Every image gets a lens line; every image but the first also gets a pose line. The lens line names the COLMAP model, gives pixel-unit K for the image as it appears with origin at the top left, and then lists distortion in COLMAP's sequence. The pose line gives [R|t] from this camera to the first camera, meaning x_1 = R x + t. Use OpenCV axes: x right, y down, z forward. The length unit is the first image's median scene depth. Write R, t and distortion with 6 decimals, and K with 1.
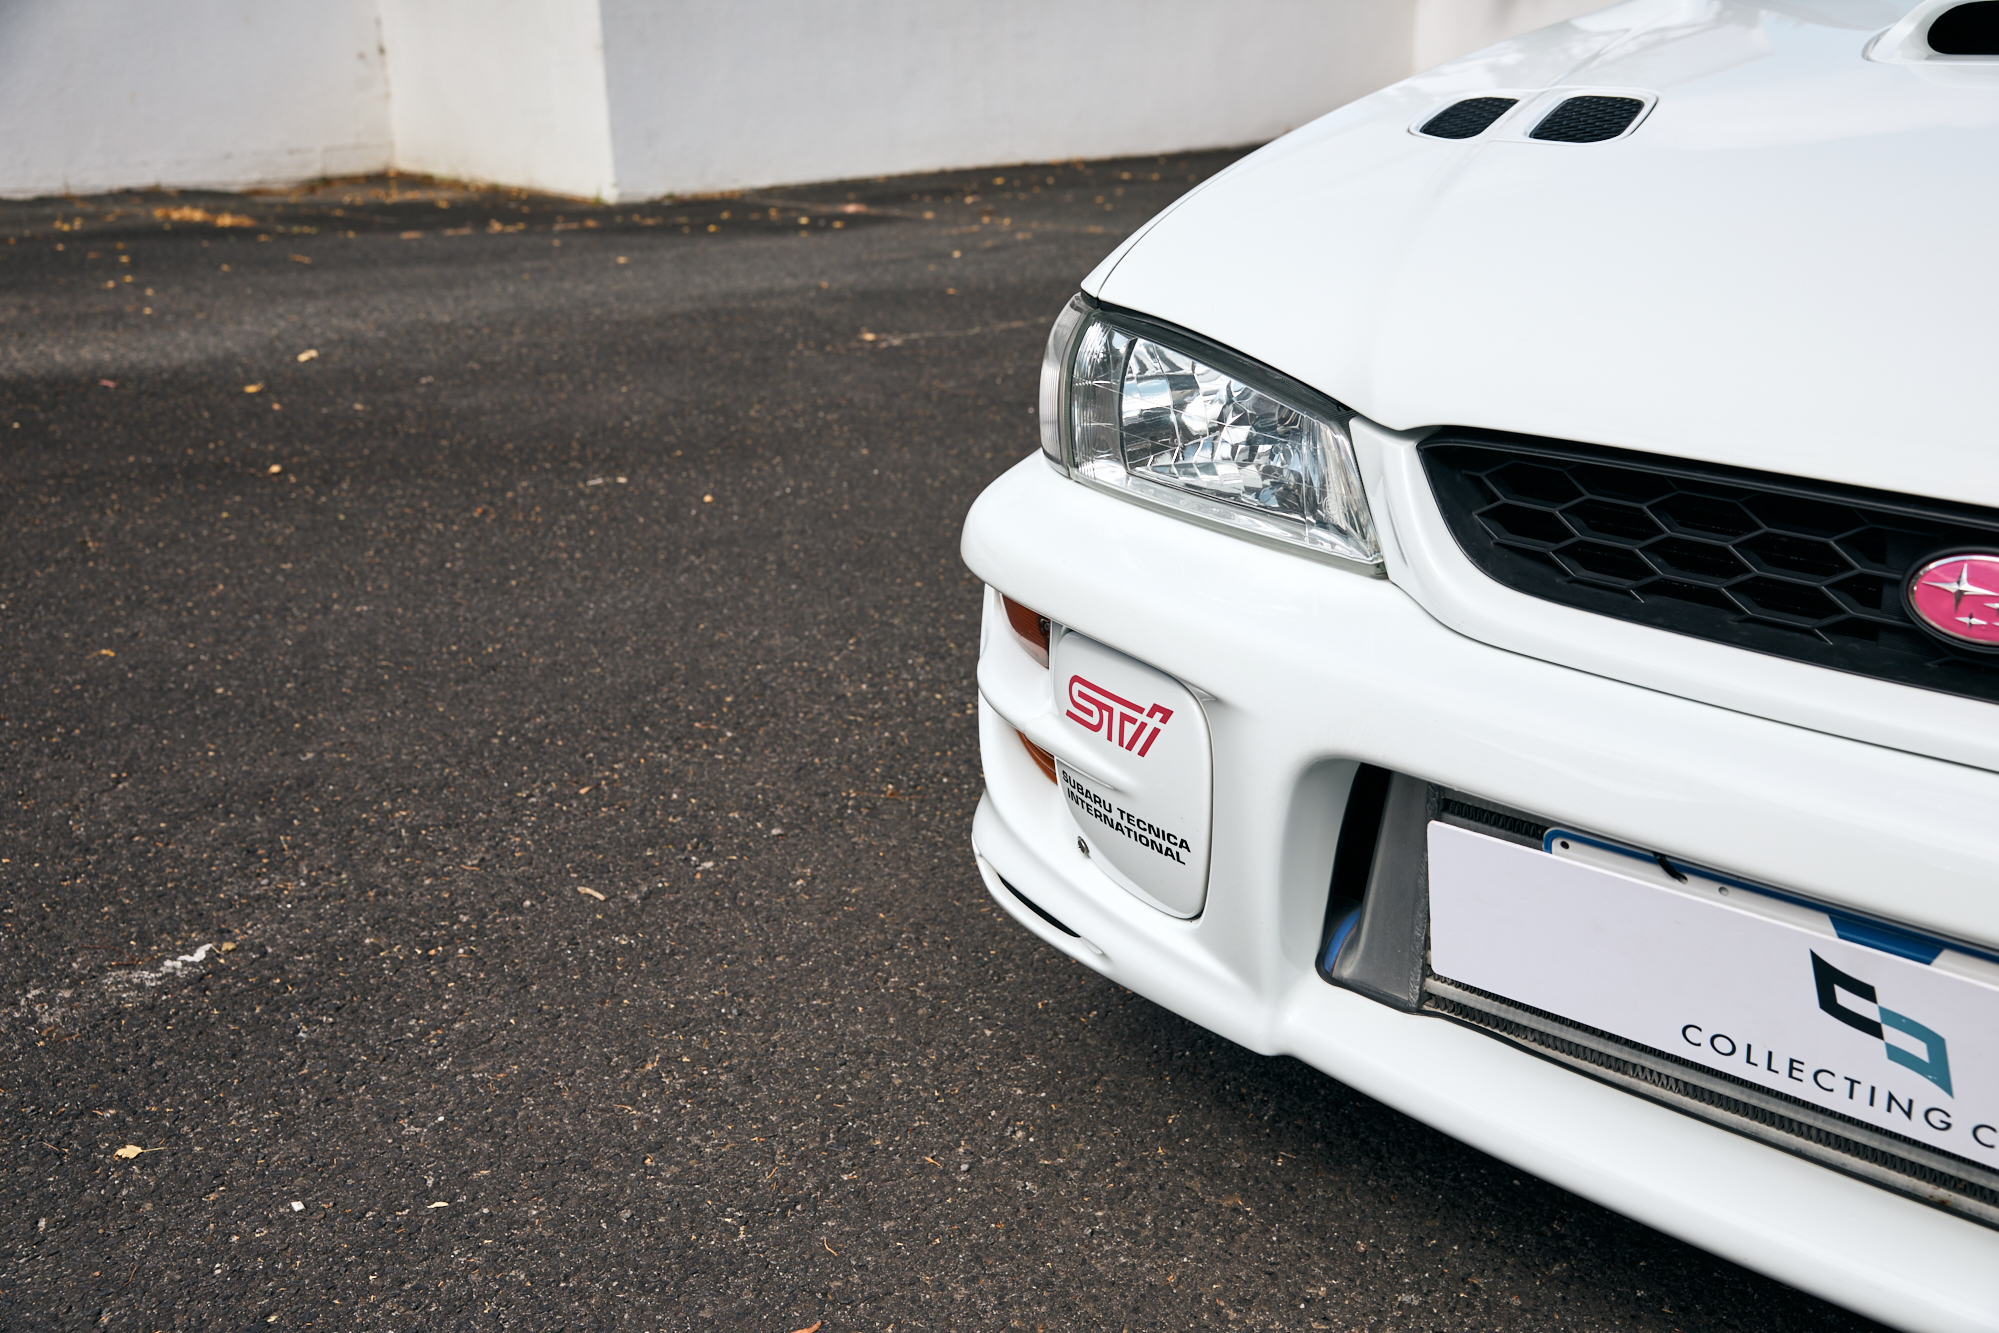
lens RADIAL K [[1979.8, 0, 999.5], [0, 1979.8, 666.5], [0, 0, 1]] dist [-0.008307, 0.017486]
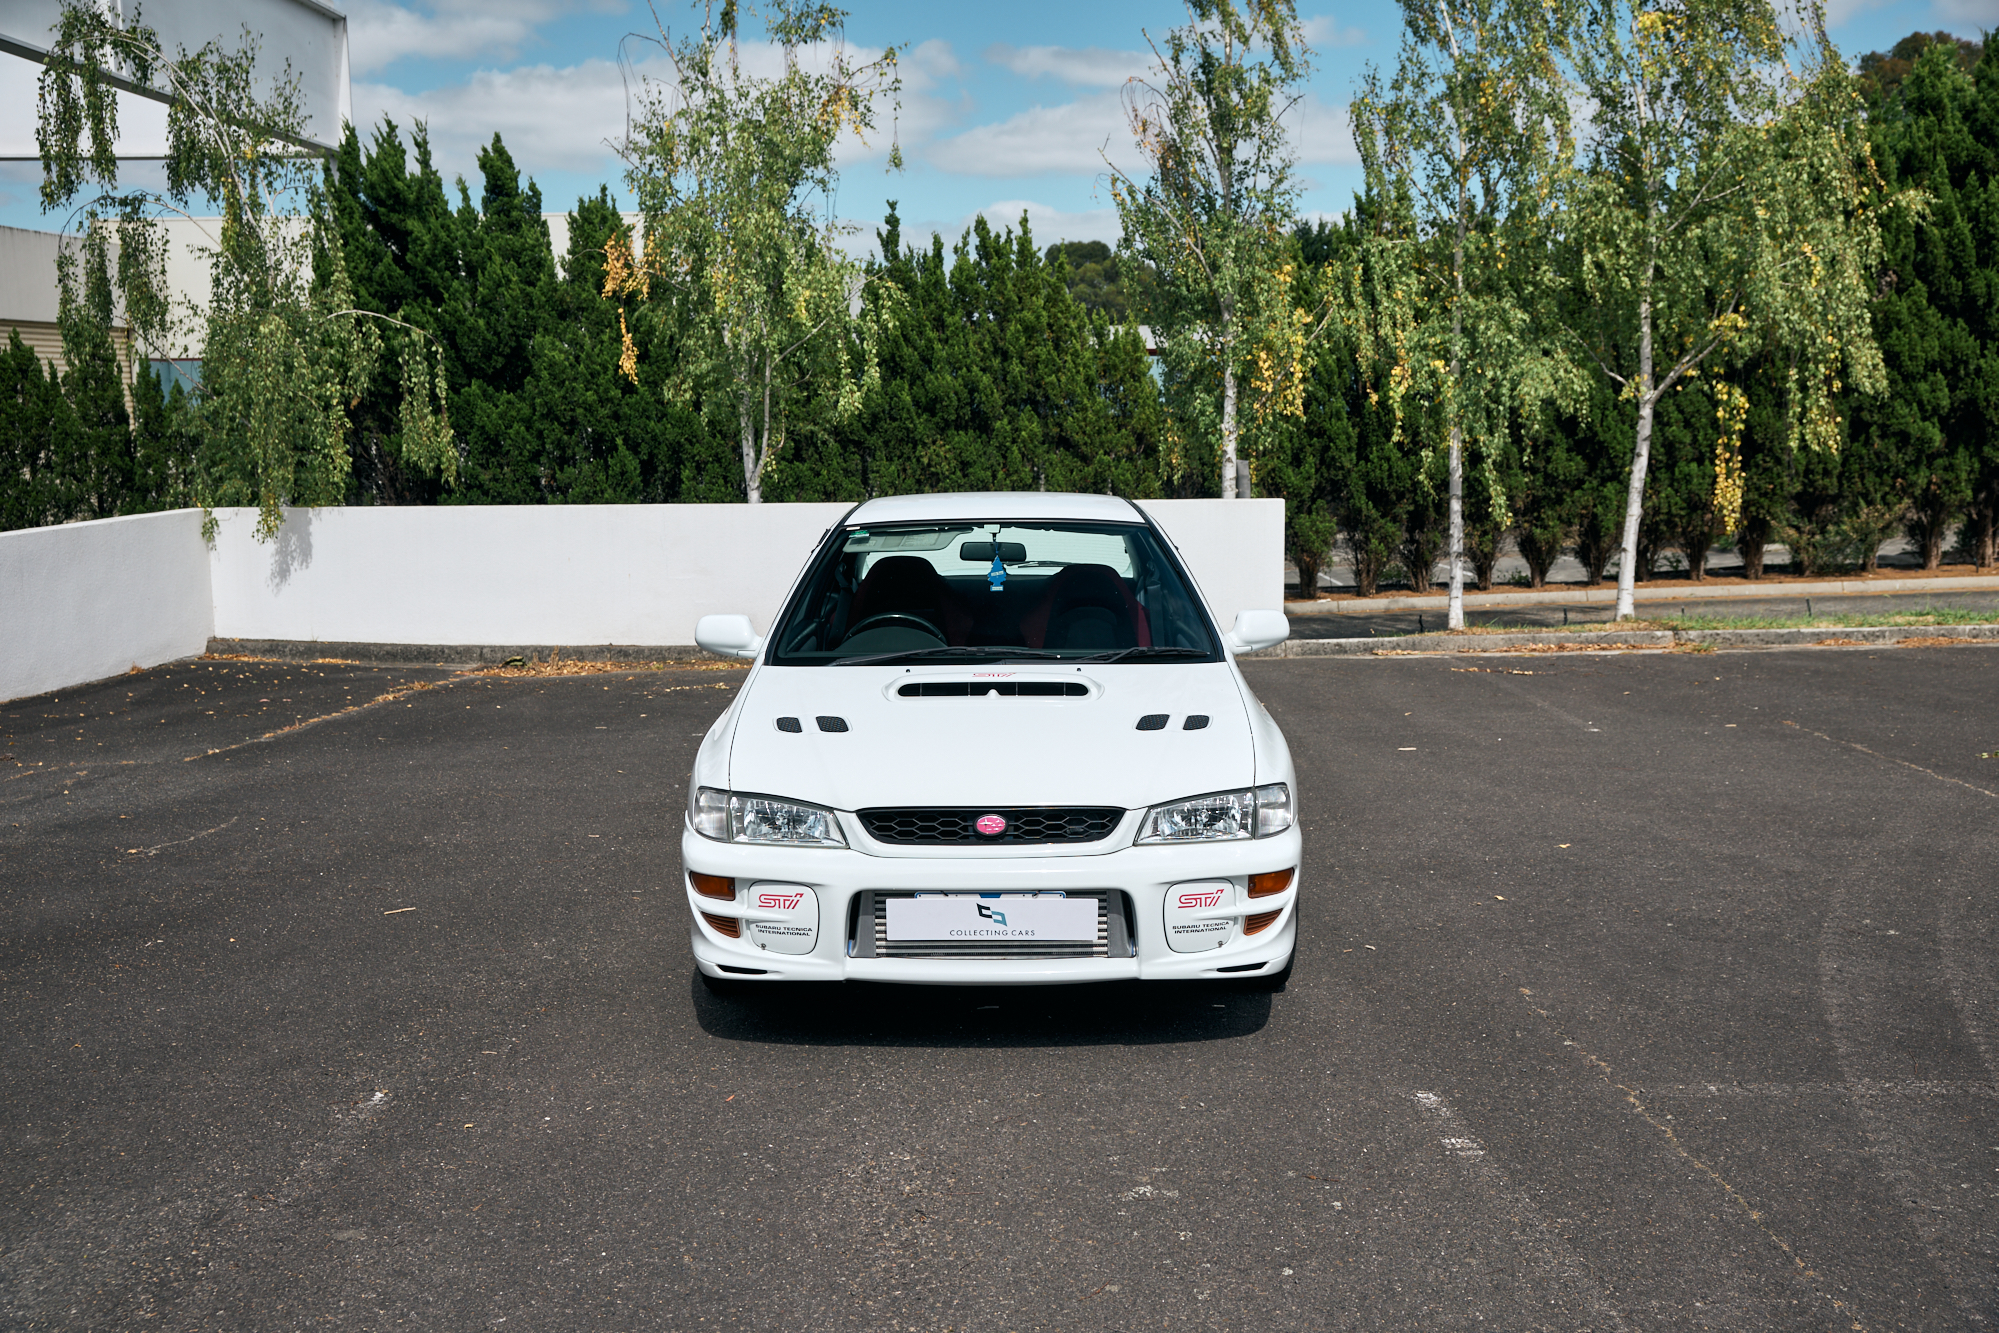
lens RADIAL K [[2010.2, 0, 999.5], [0, 2010.2, 666.5], [0, 0, 1]] dist [-0.001161, 0.002113]
pose [[0.786740, -0.072142, 0.613055, -1.913352], [0.215947, 0.962558, -0.163857, 0.312362], [-0.578280, 0.261300, 0.772861, -2.258138]]
